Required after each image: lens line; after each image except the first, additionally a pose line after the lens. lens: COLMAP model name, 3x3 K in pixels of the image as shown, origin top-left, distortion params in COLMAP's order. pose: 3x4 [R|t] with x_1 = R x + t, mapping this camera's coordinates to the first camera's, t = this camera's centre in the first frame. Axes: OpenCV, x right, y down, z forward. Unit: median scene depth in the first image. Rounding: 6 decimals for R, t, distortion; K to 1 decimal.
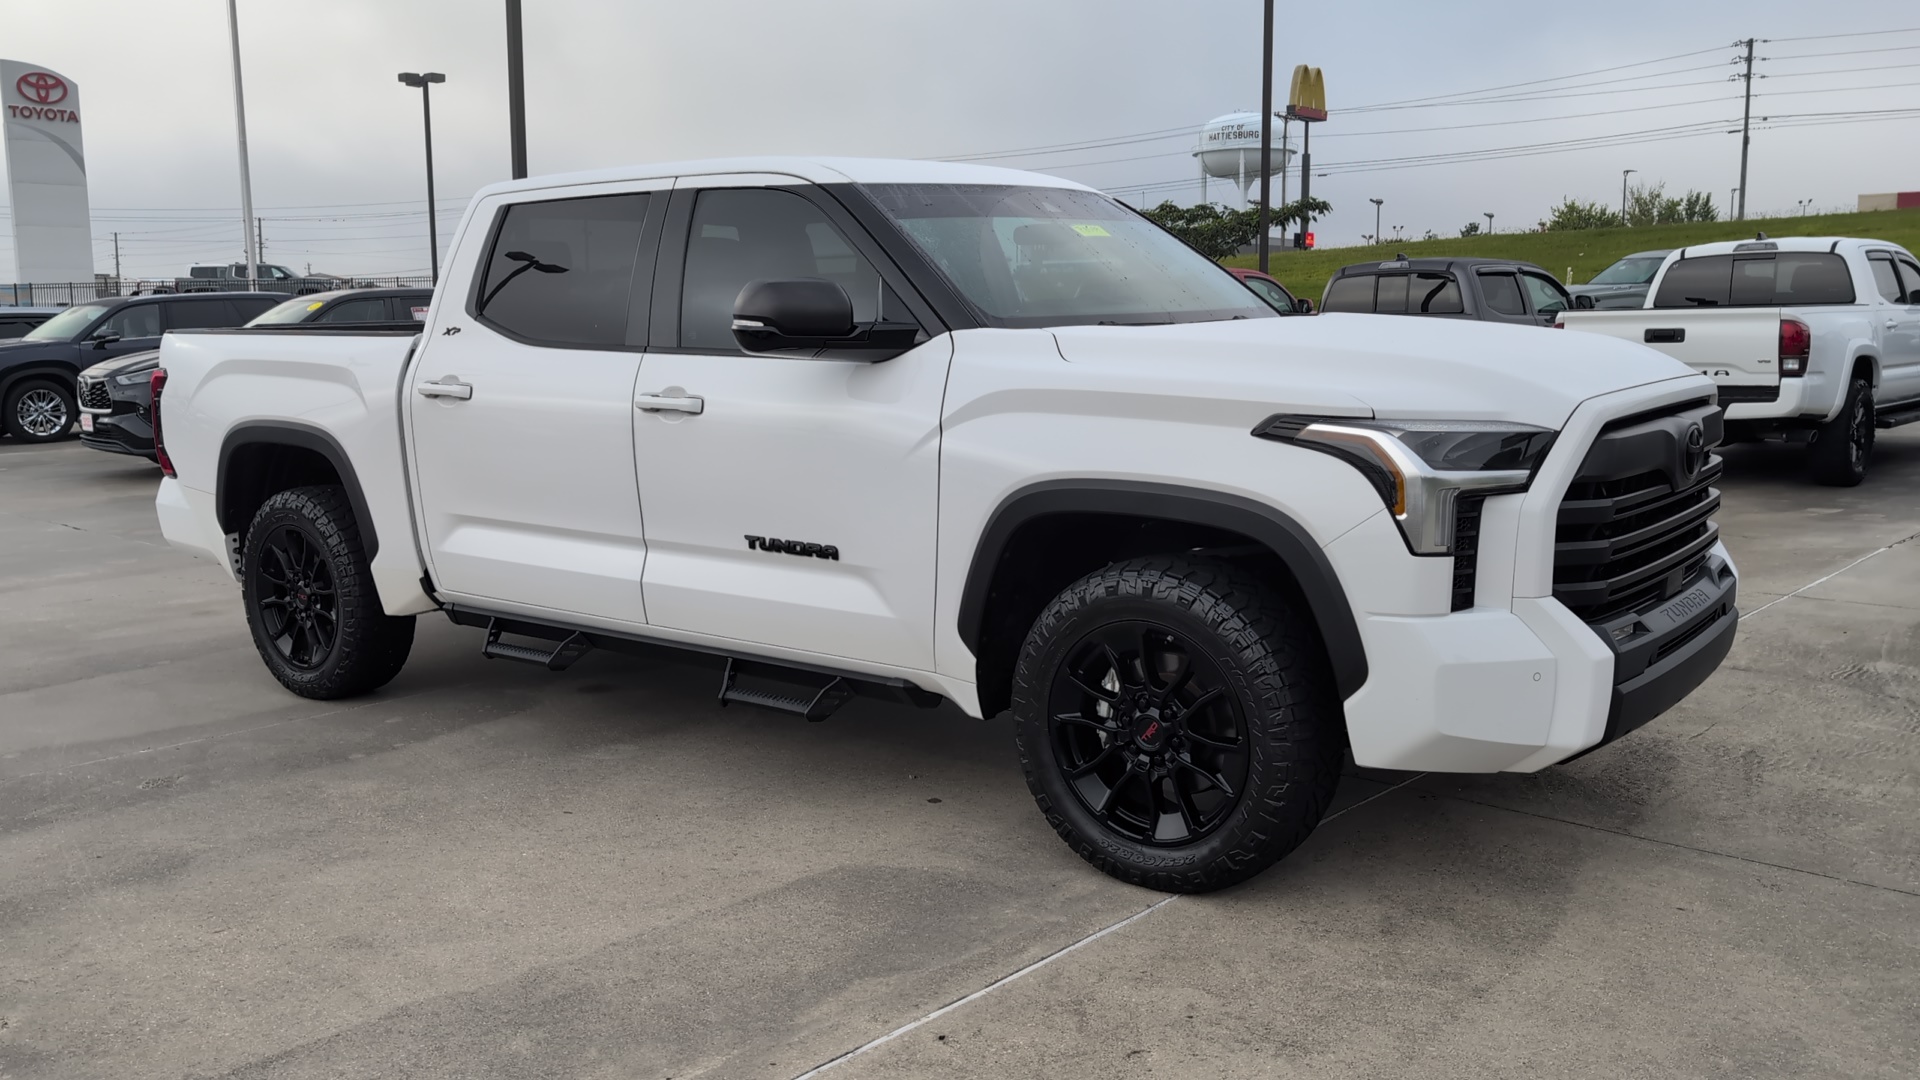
lens RADIAL K [[1638.7, 0, 960.0], [0, 1638.7, 540.0], [0, 0, 1]] dist [0.012277, 0.000574]
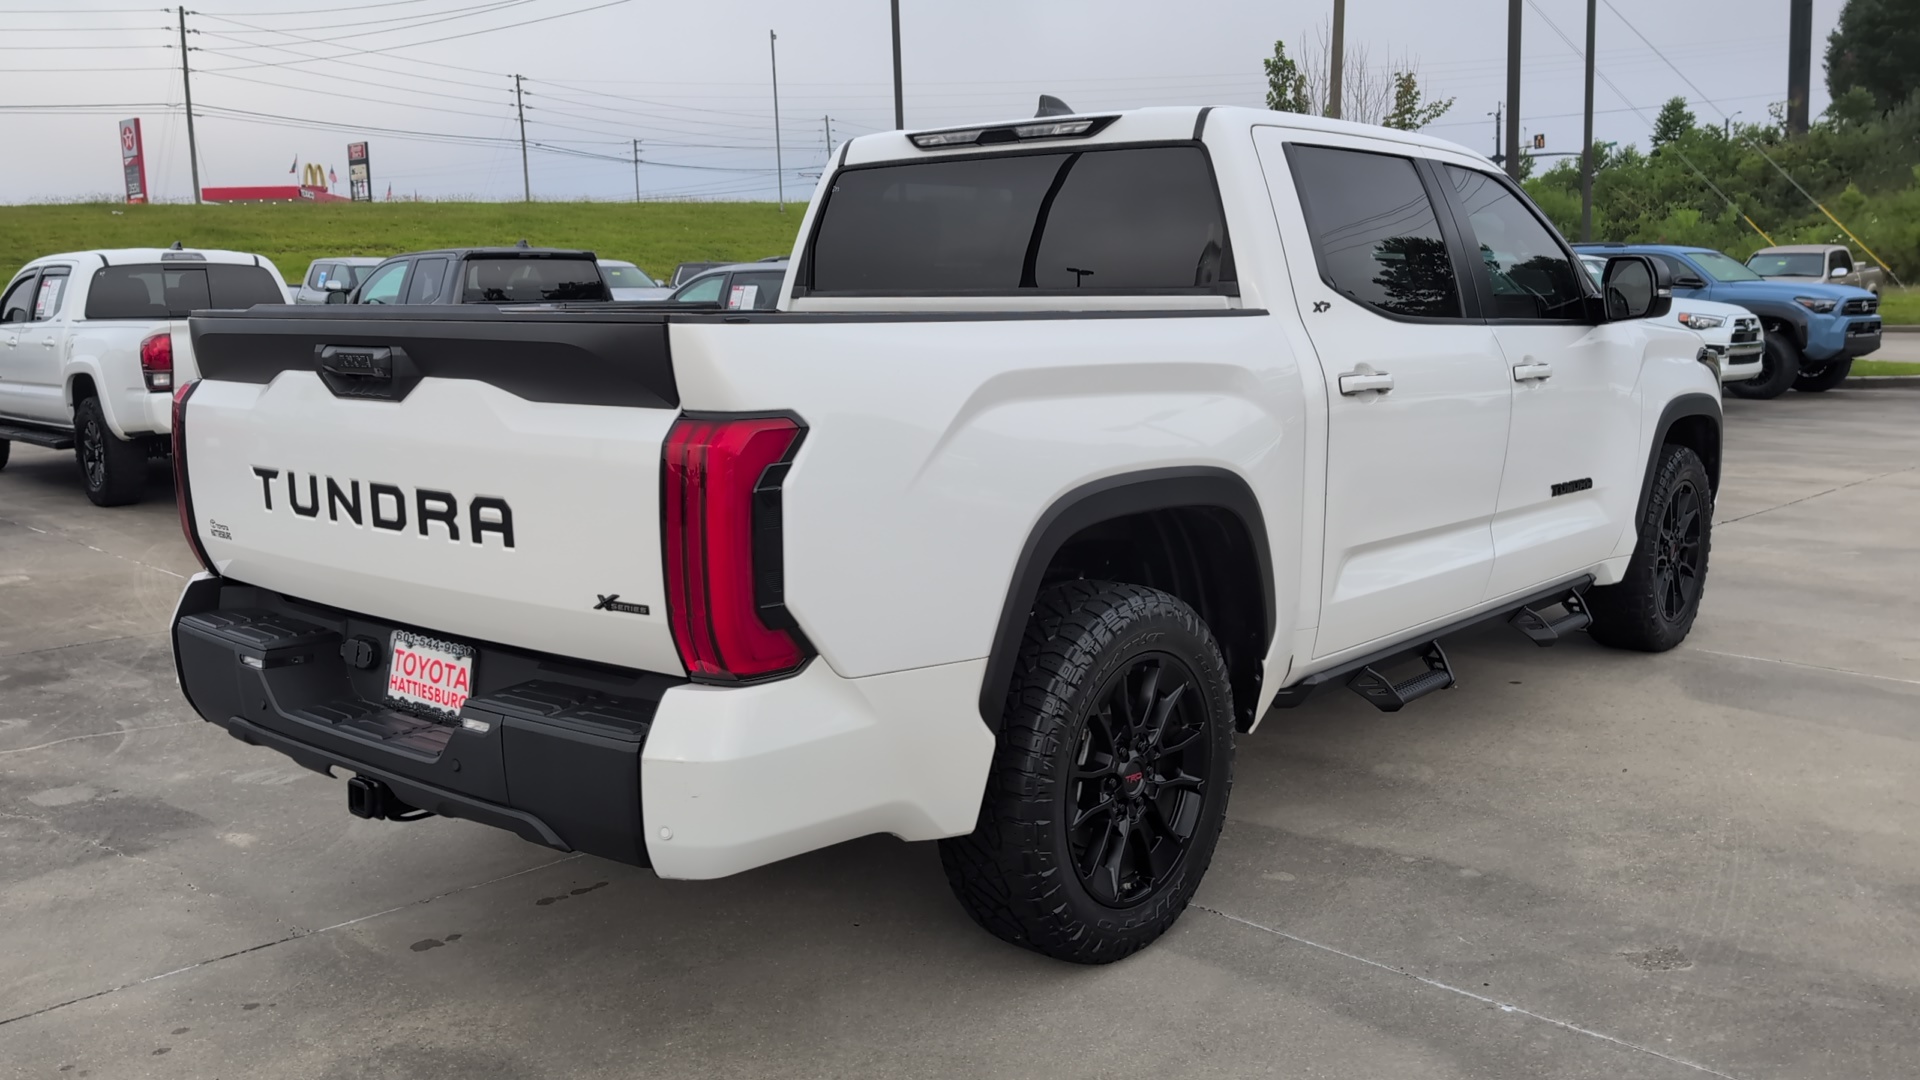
lens RADIAL K [[1630.5, 0, 953.8], [0, 1630.5, 551.9], [0, 0, 1]] dist [0.021871, -0.003921]
pose [[0.028393, -0.134235, 0.990543, -1.143891], [0.147116, 0.980712, 0.128686, -0.150441], [-0.988712, 0.142071, 0.047593, 1.226603]]
